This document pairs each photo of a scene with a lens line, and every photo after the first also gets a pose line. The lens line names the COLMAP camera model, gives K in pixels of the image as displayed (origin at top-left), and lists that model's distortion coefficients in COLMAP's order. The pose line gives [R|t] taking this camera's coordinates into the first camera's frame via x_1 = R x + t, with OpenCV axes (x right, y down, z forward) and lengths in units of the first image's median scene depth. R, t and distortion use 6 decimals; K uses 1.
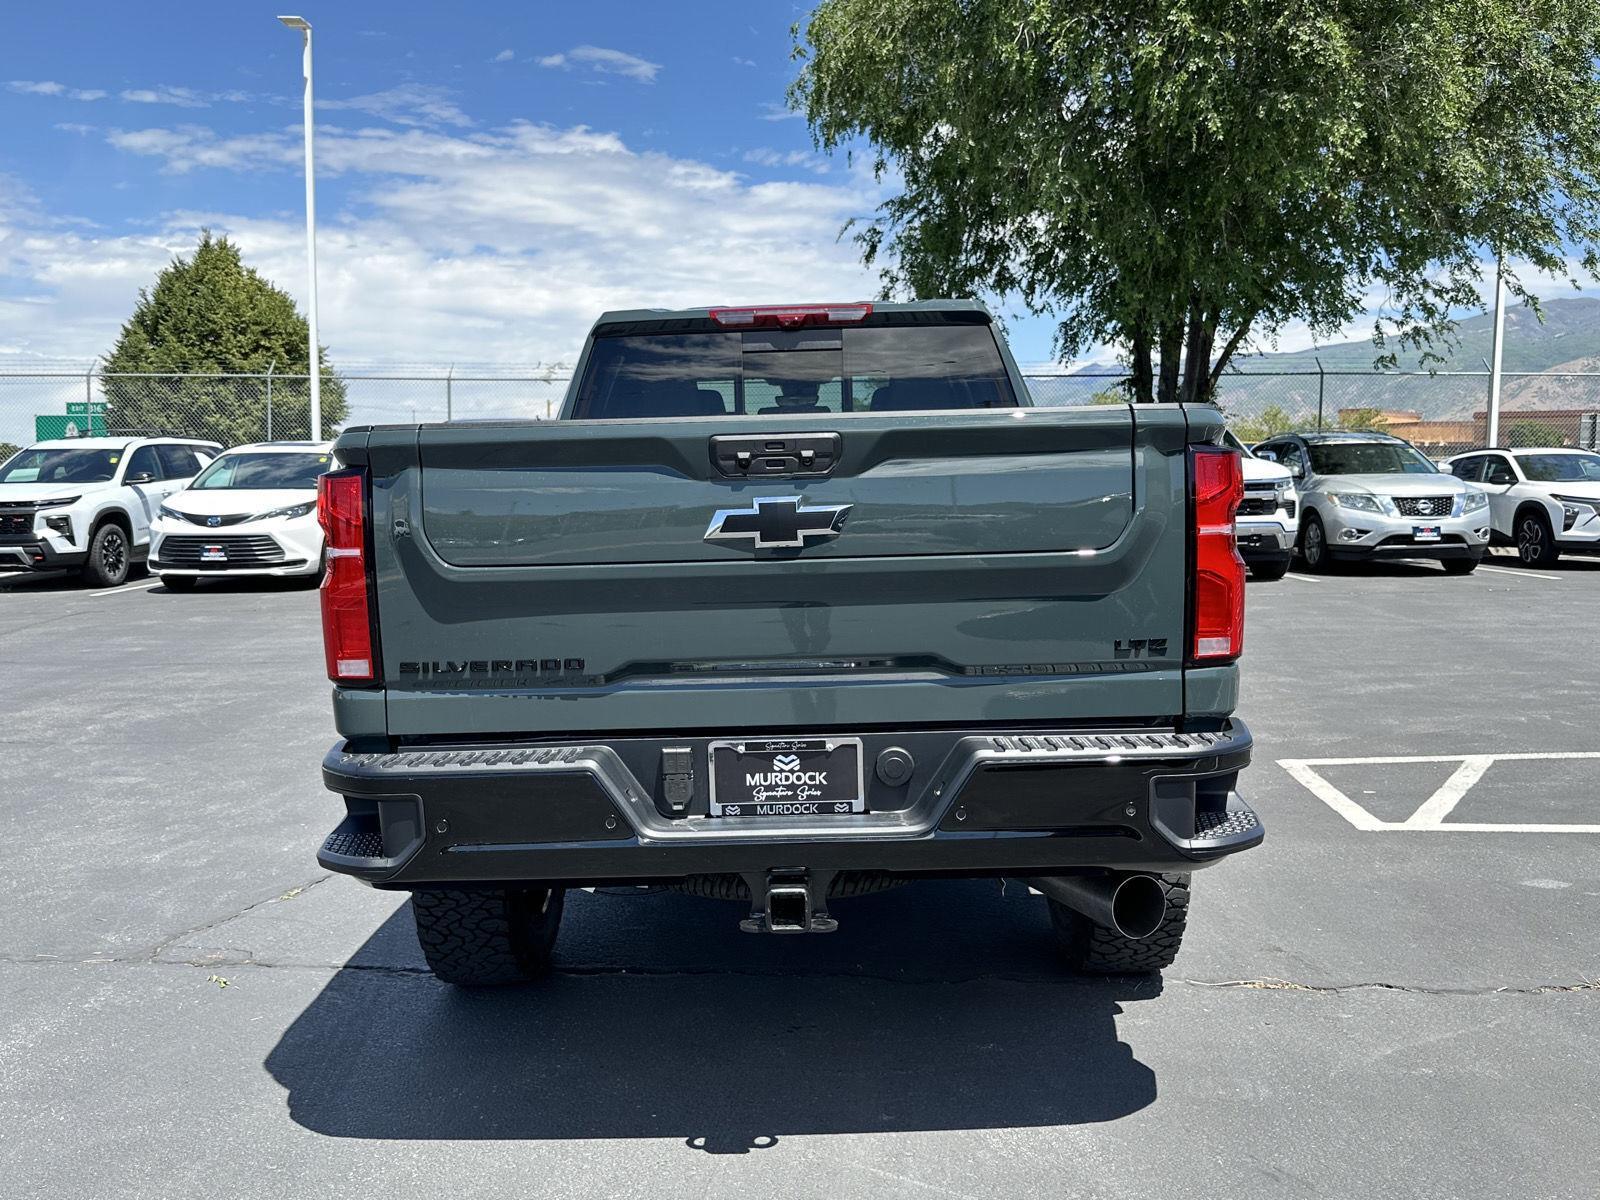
lens RADIAL K [[1370.2, 0, 793.6], [0, 1370.2, 589.6], [0, 0, 1]] dist [0.109356, -0.195865]
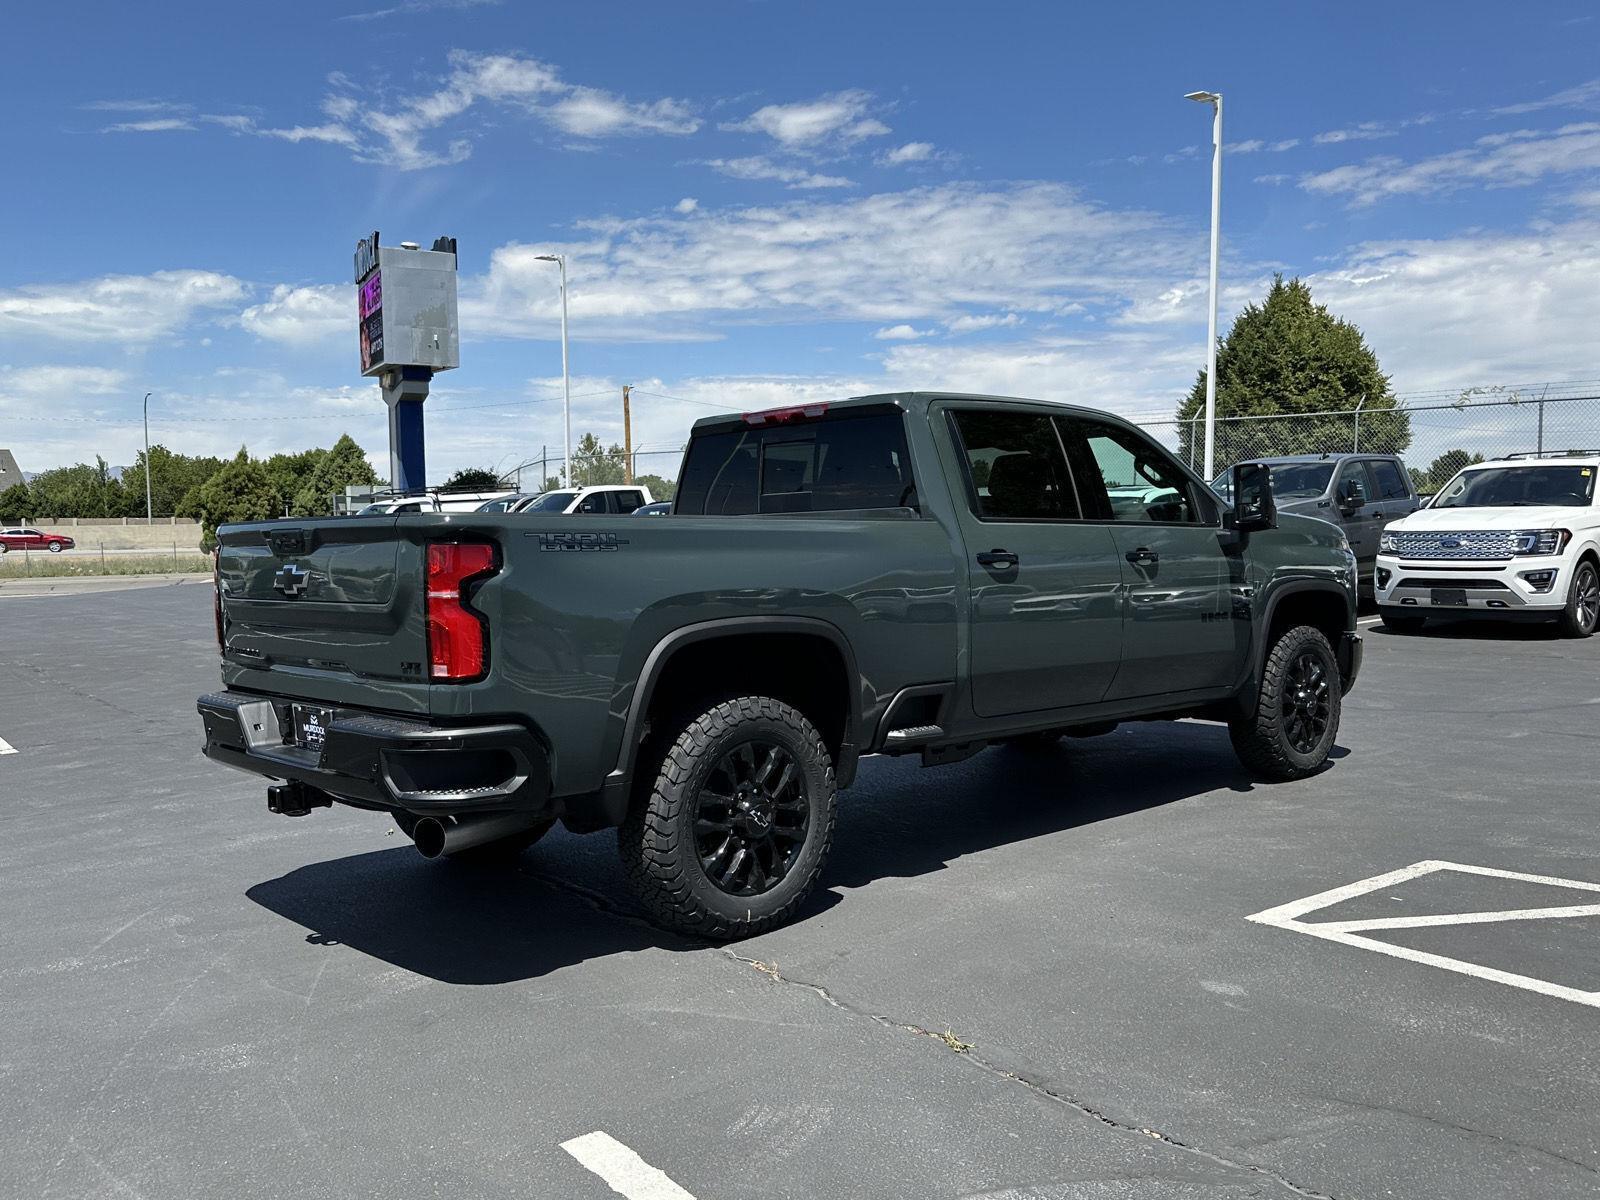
lens RADIAL K [[1370.2, 0, 802.5], [0, 1370.2, 607.9], [0, 0, 1]] dist [0.109356, -0.195865]
pose [[0.696186, 0.046429, -0.716358, 0.303124], [-0.050511, 0.998601, 0.015633, -0.013099], [0.716082, 0.025300, 0.697558, 0.041306]]
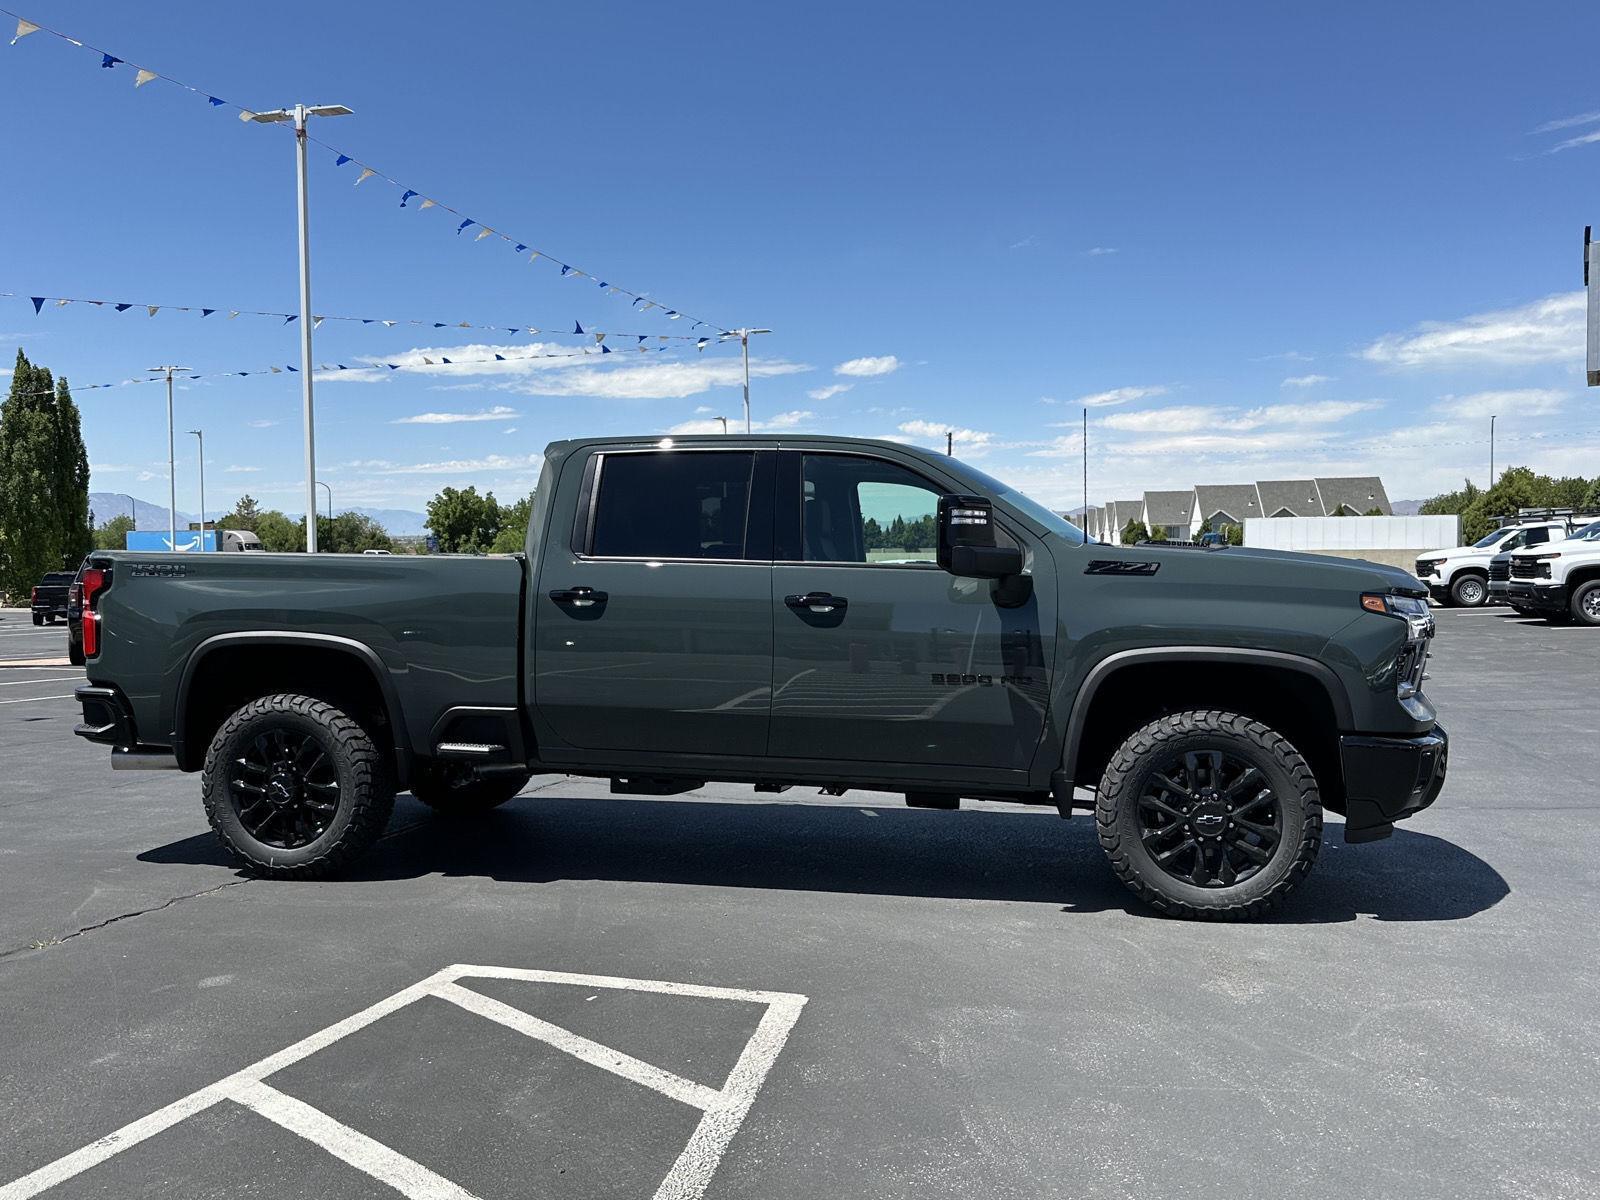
lens RADIAL K [[1370.2, 0, 806.4], [0, 1370.2, 608.3], [0, 0, 1]] dist [0.109356, -0.195865]
pose [[-0.190320, 0.049212, -0.980488, 0.444656], [-0.072331, 0.995325, 0.063996, -0.050398], [0.979054, 0.083099, -0.185871, 0.486174]]
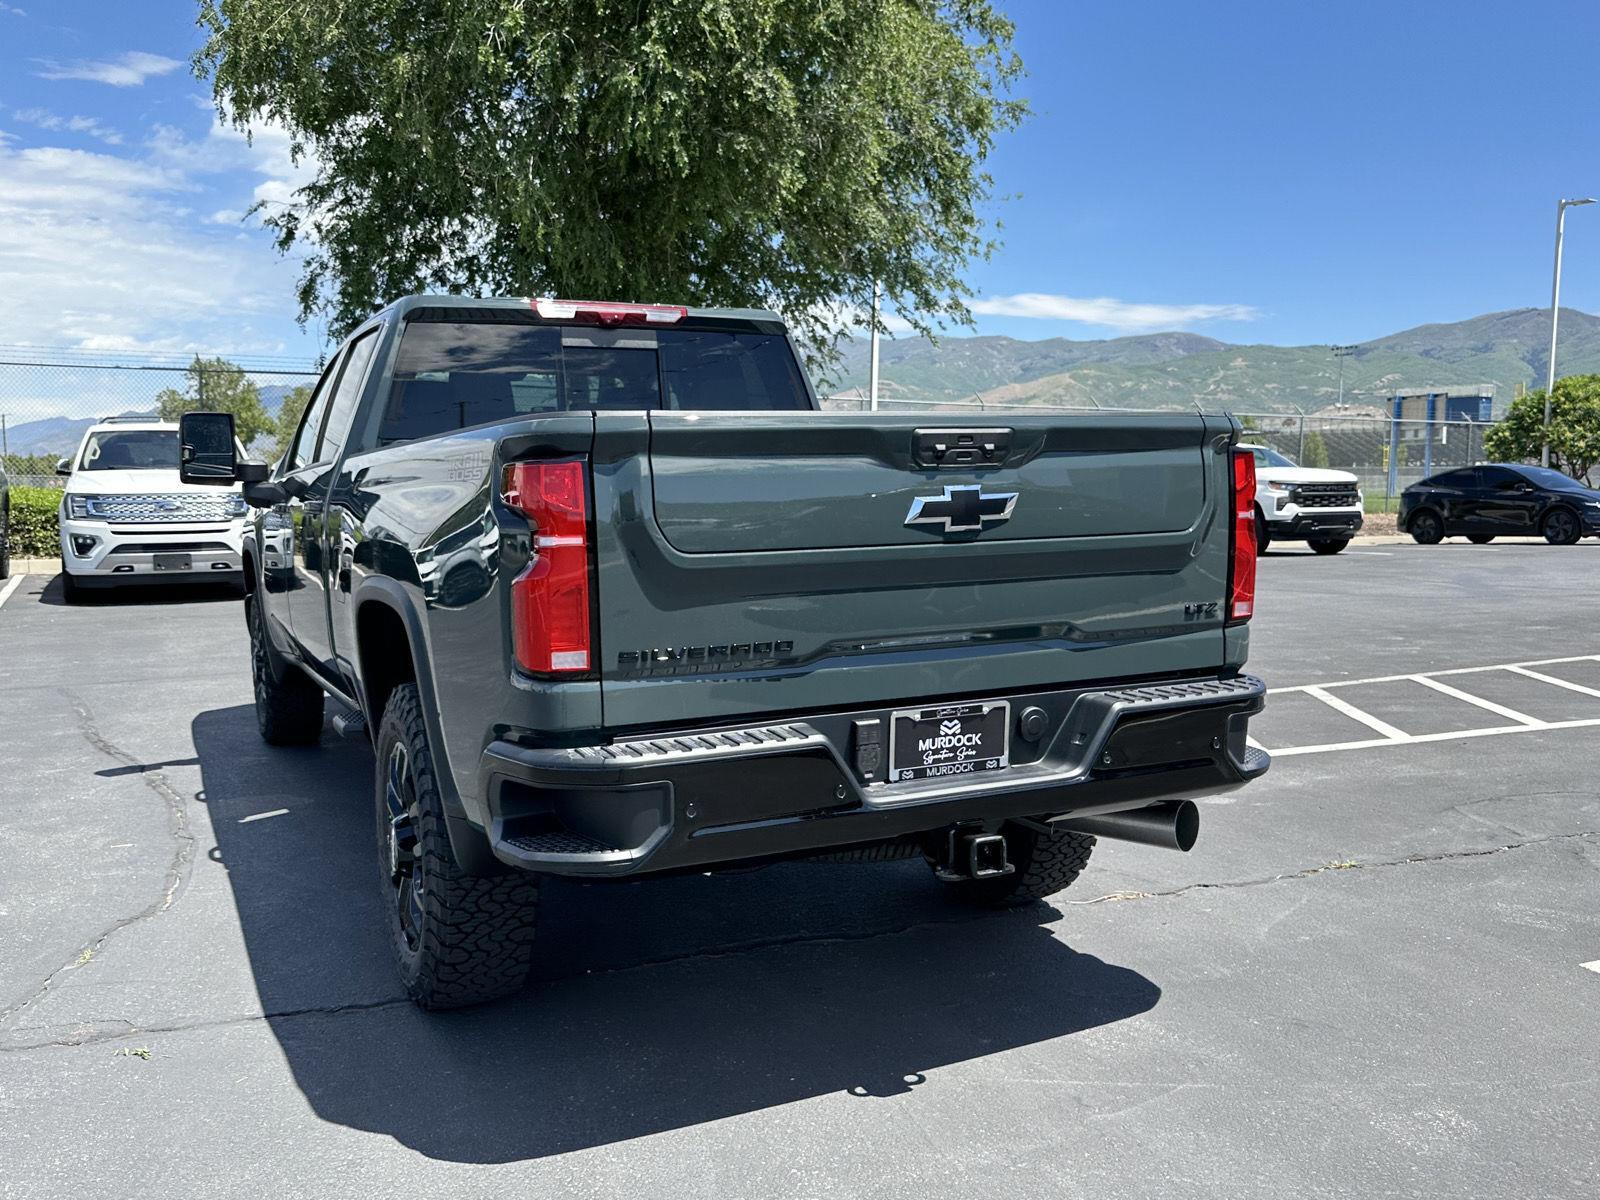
lens RADIAL K [[1370.2, 0, 791.9], [0, 1370.2, 598.5], [0, 0, 1]] dist [0.109356, -0.195865]
pose [[0.891118, -0.029097, 0.452838, -0.112577], [0.029201, 0.999551, 0.006762, 0.002121], [-0.452831, 0.007198, 0.891567, 0.013569]]
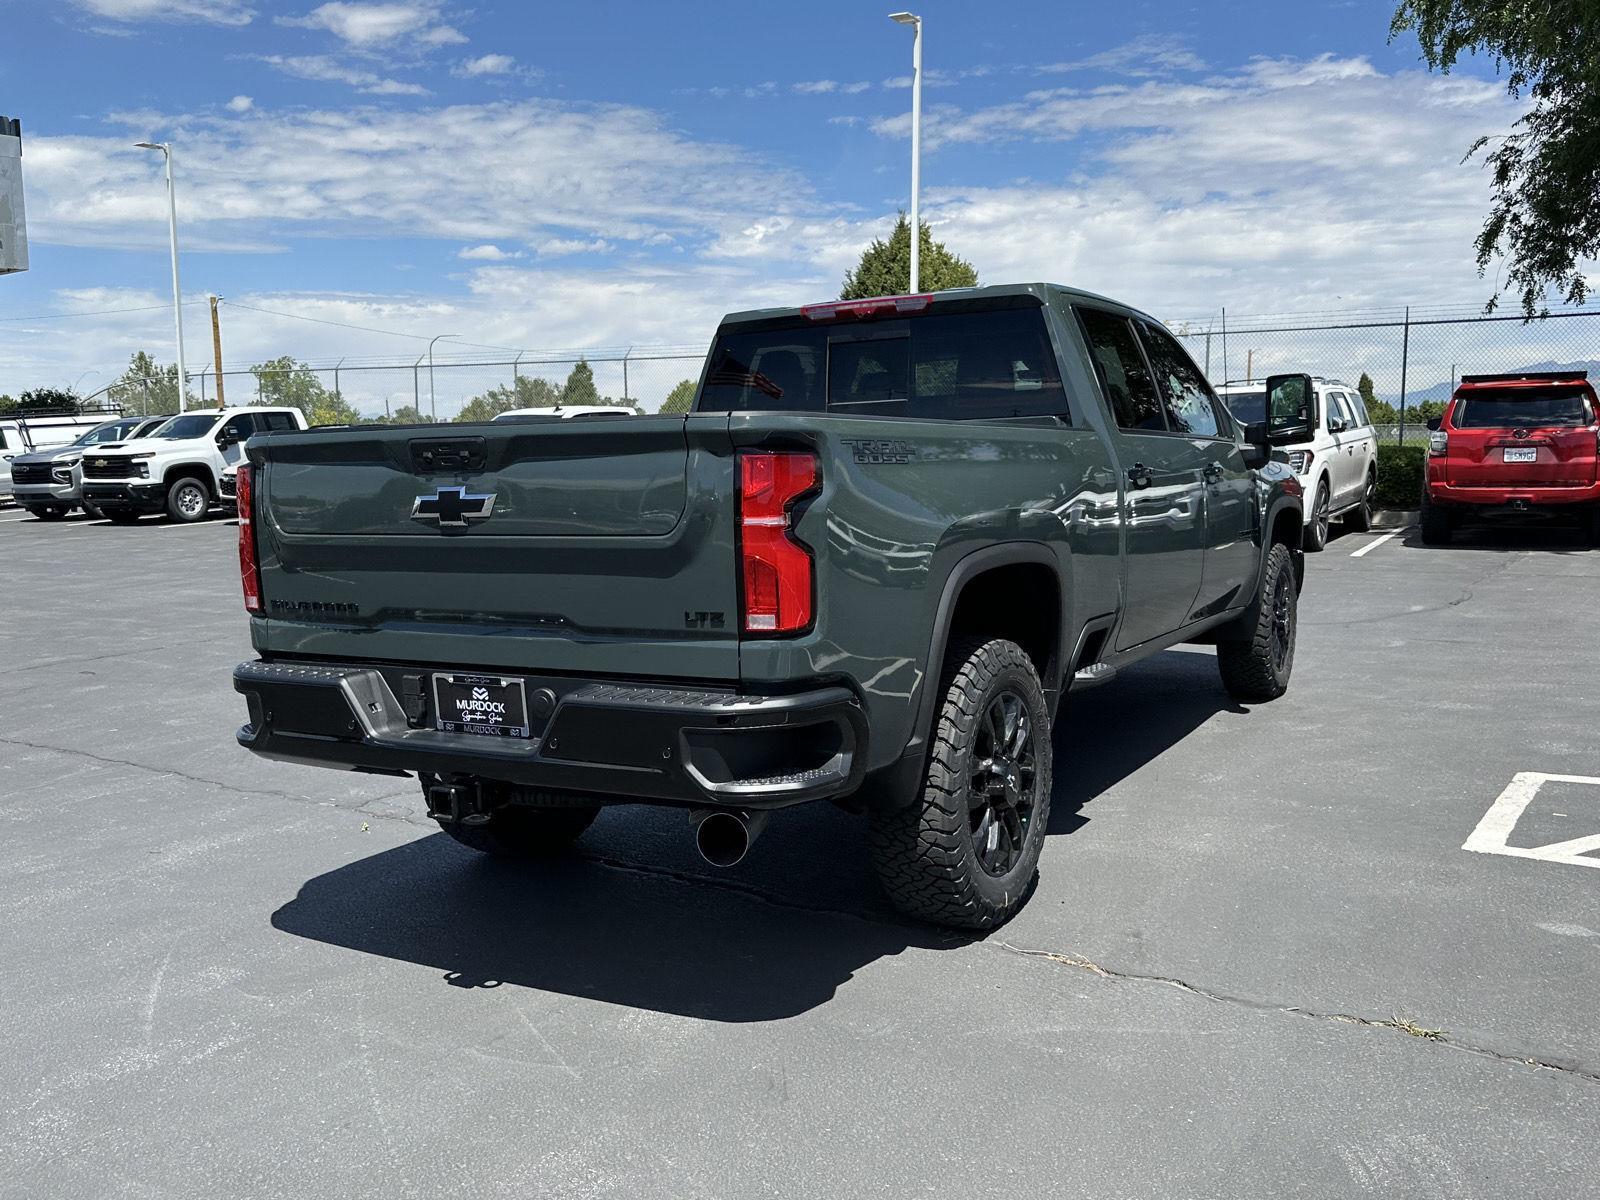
lens RADIAL K [[1370.2, 0, 801.7], [0, 1370.2, 594.9], [0, 0, 1]] dist [0.109356, -0.195865]
pose [[0.874783, 0.049169, -0.482013, 0.160578], [-0.031494, 0.998504, 0.044698, -0.006142], [0.483489, -0.023921, 0.875023, 0.003148]]
